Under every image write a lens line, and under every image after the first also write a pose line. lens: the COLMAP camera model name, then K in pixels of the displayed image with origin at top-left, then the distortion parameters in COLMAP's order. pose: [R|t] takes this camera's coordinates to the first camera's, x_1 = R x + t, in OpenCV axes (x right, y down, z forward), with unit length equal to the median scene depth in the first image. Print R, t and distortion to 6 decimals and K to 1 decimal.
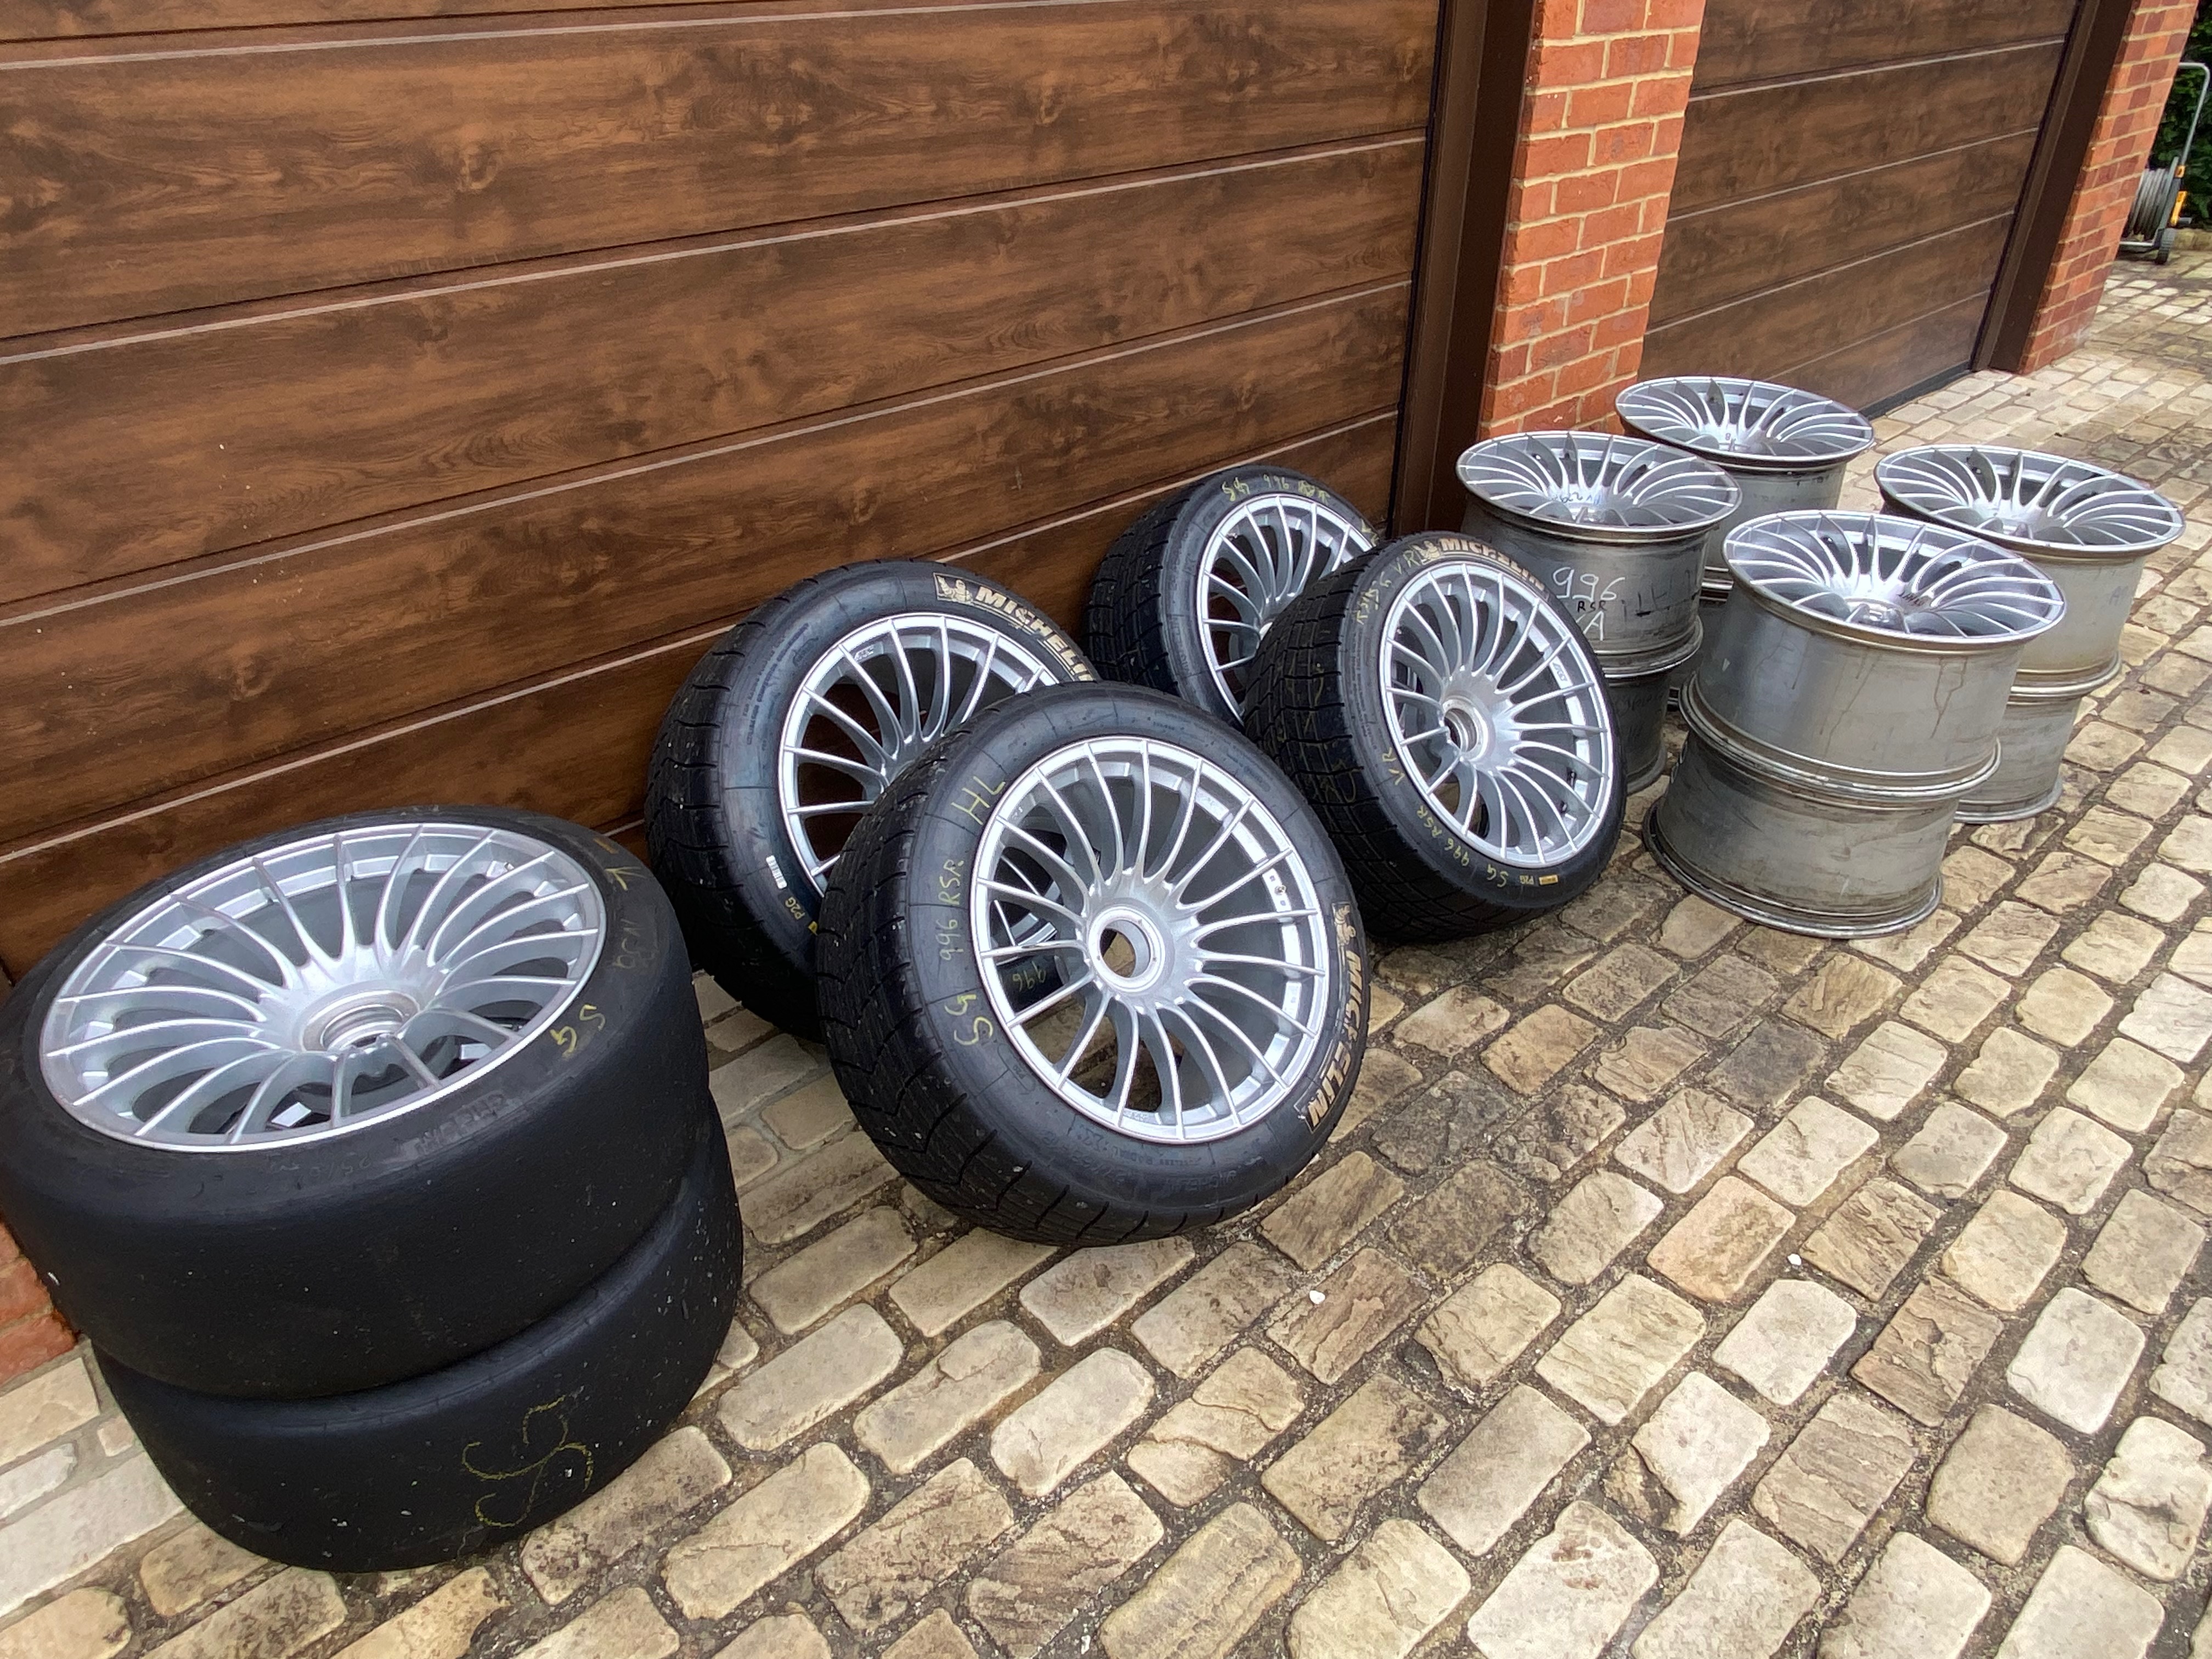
lens RADIAL K [[1406.1, 0, 1112.8], [0, 1406.1, 837.6], [0, 0, 1]] dist [0.027463, -0.033274]
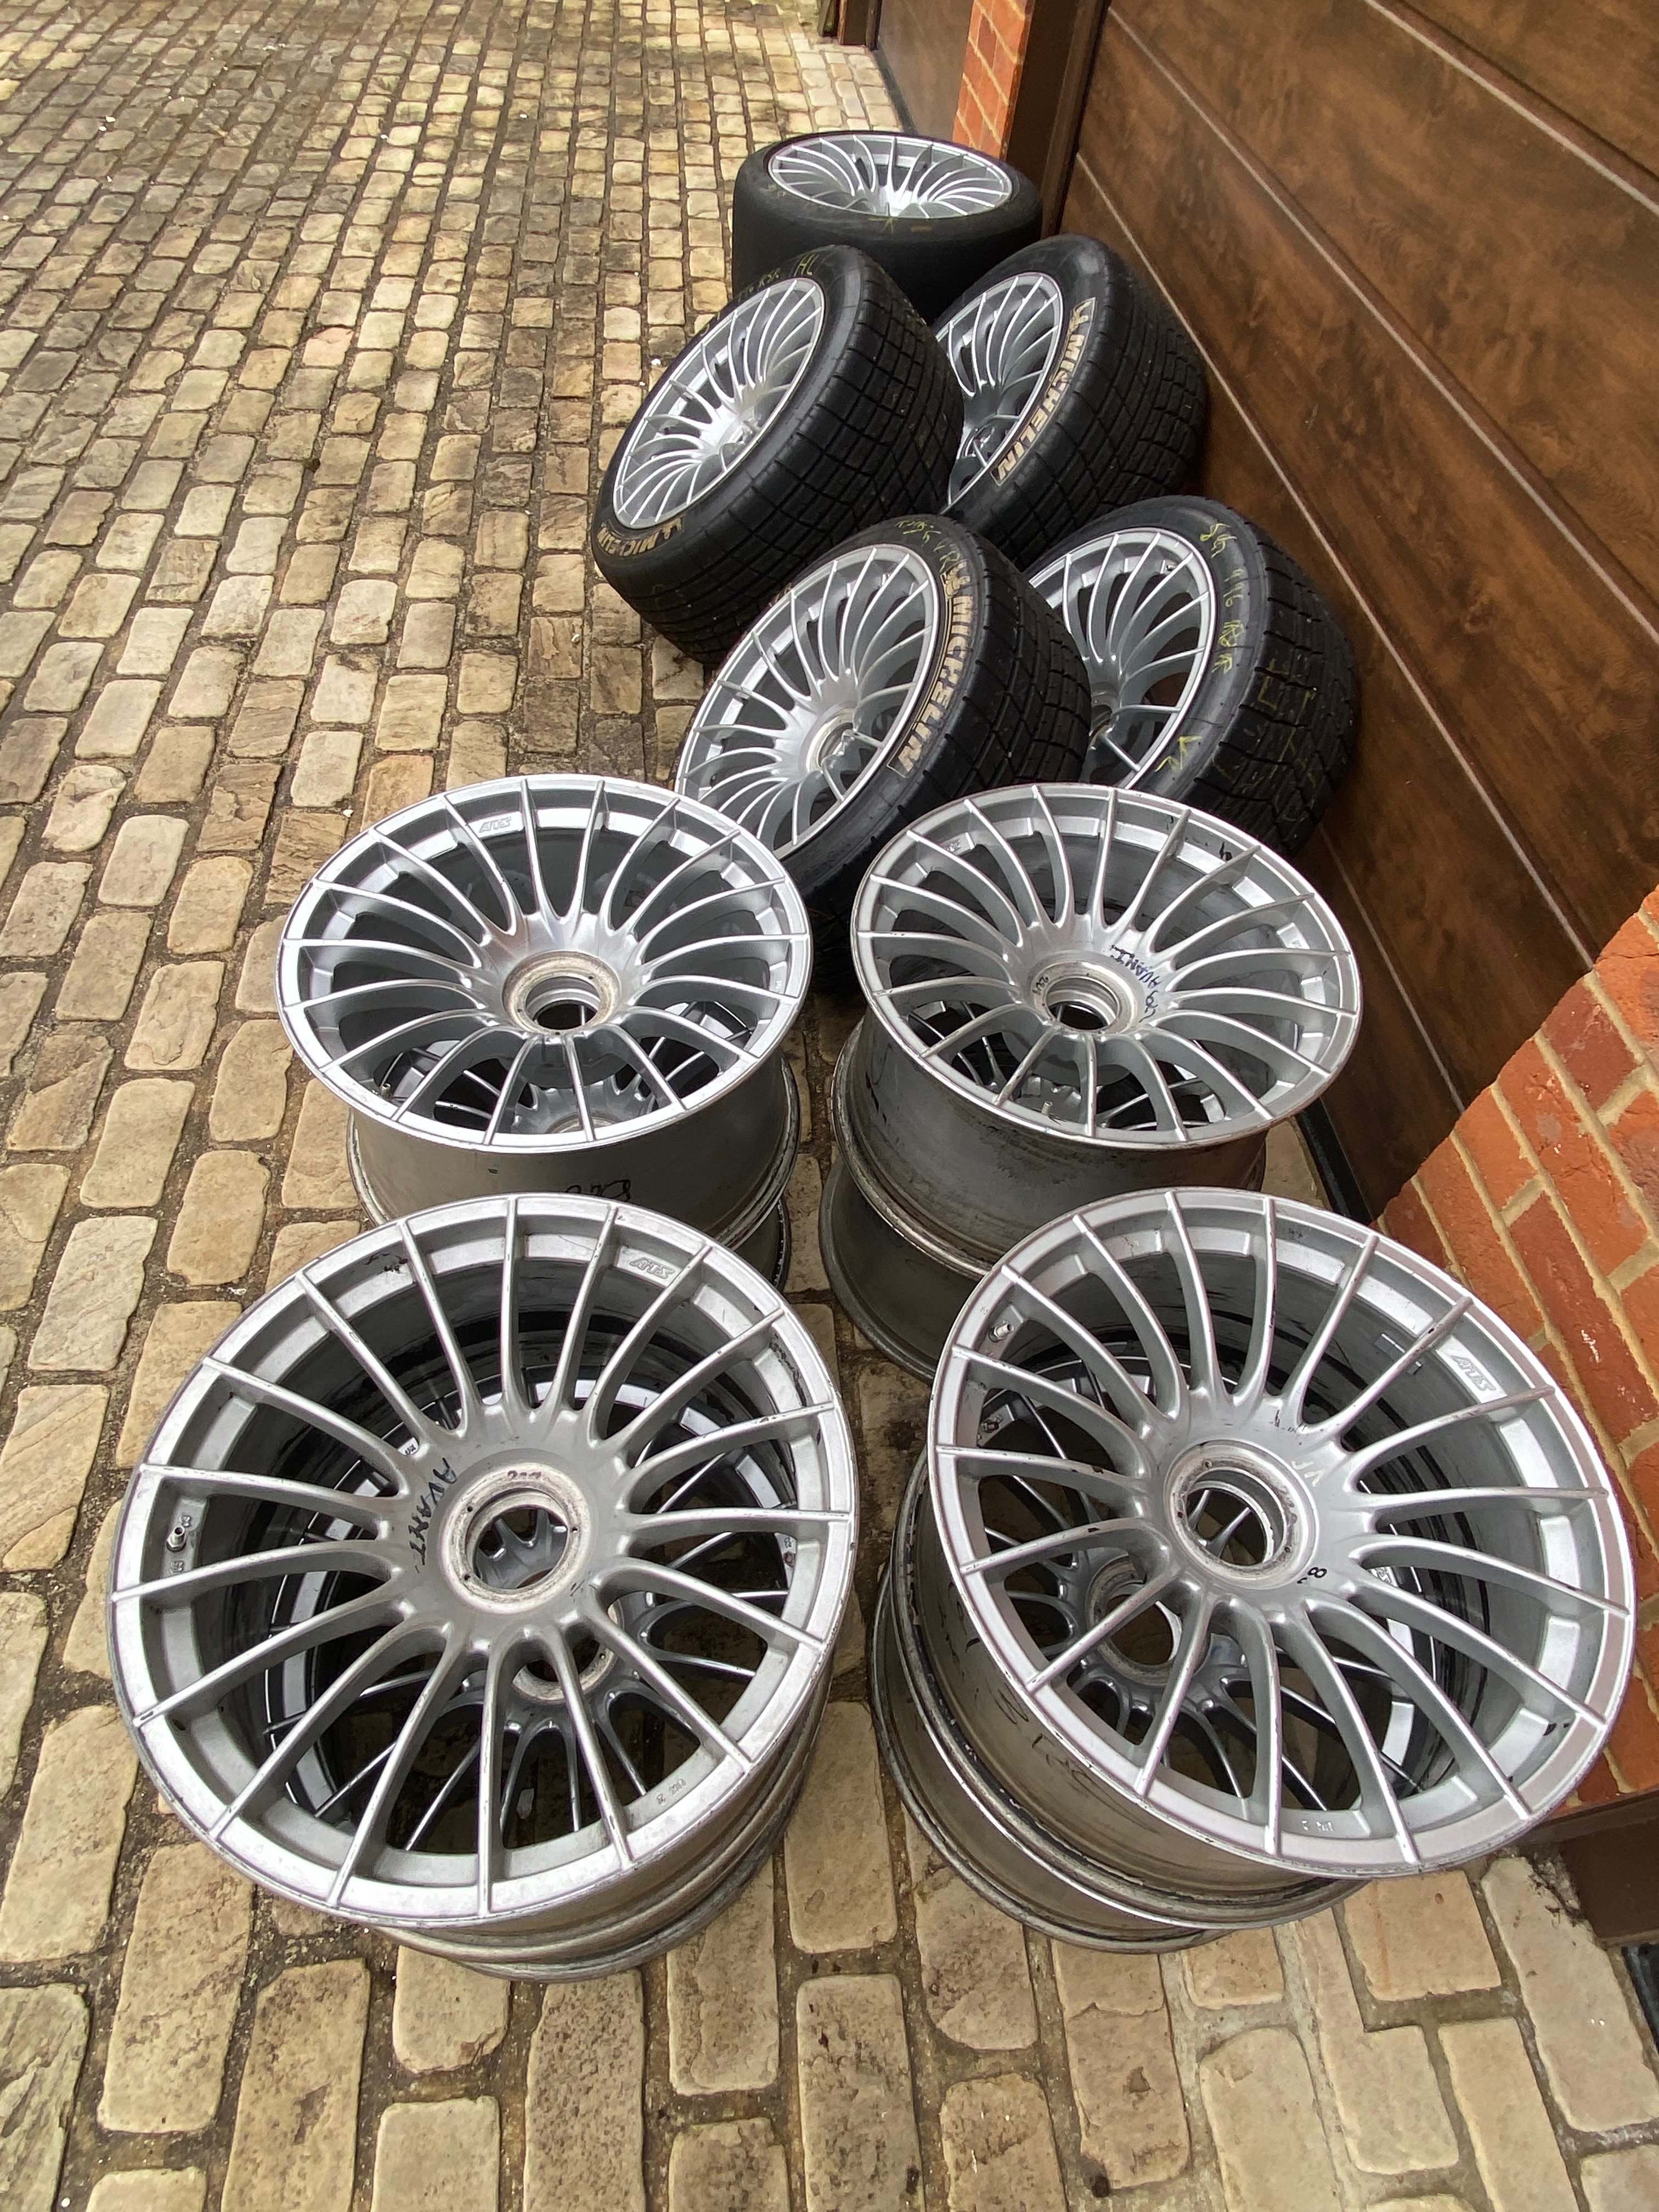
lens RADIAL K [[1229.4, 0, 828.3], [0, 1229.4, 1105.0], [0, 0, 1]] dist [0.022877, -0.029631]
pose [[-0.599518, 0.597049, -0.533021, 1.017652], [-0.527326, 0.206332, 0.824229, -0.857599], [0.602084, 0.775216, 0.191140, 1.296646]]
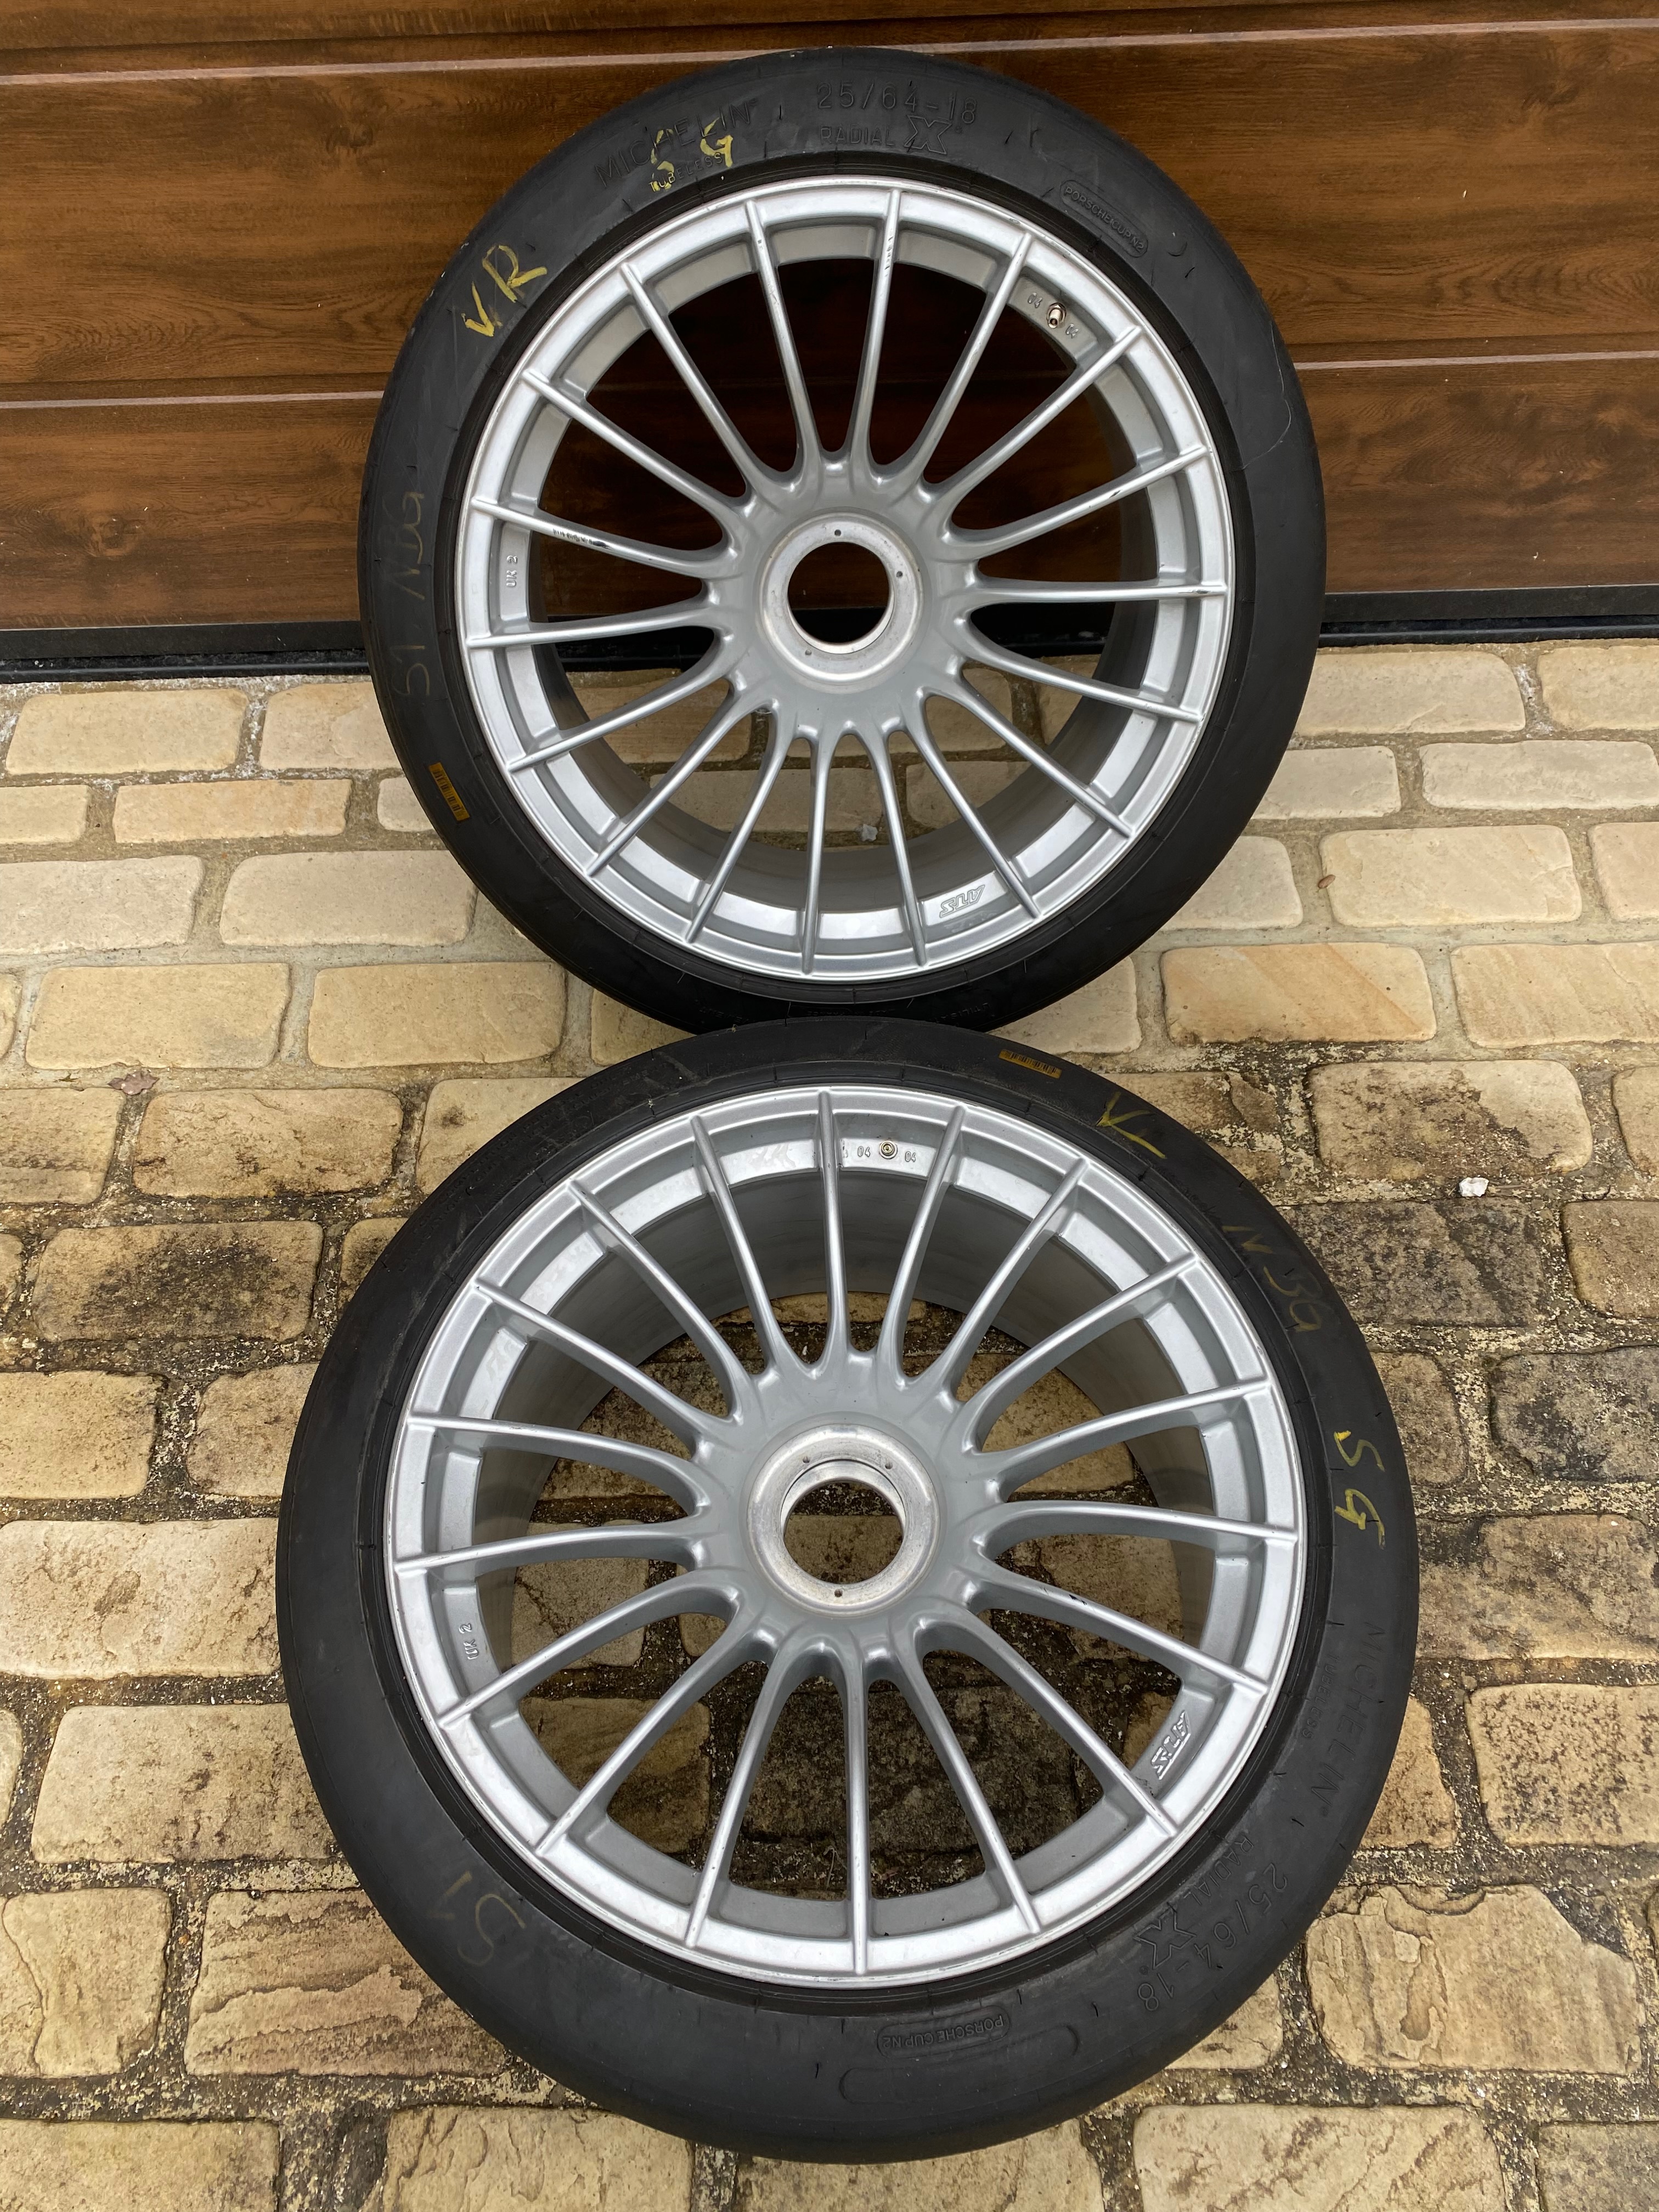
lens RADIAL K [[1720.9, 0, 823.1], [0, 1720.9, 1117.2], [0, 0, 1]] dist [0.017066, -0.021081]
pose [[0.740690, 0.555159, -0.378387, 0.347337], [-0.344792, 0.797482, 0.495117, -0.265726], [0.576626, -0.236263, 0.782101, 0.672842]]
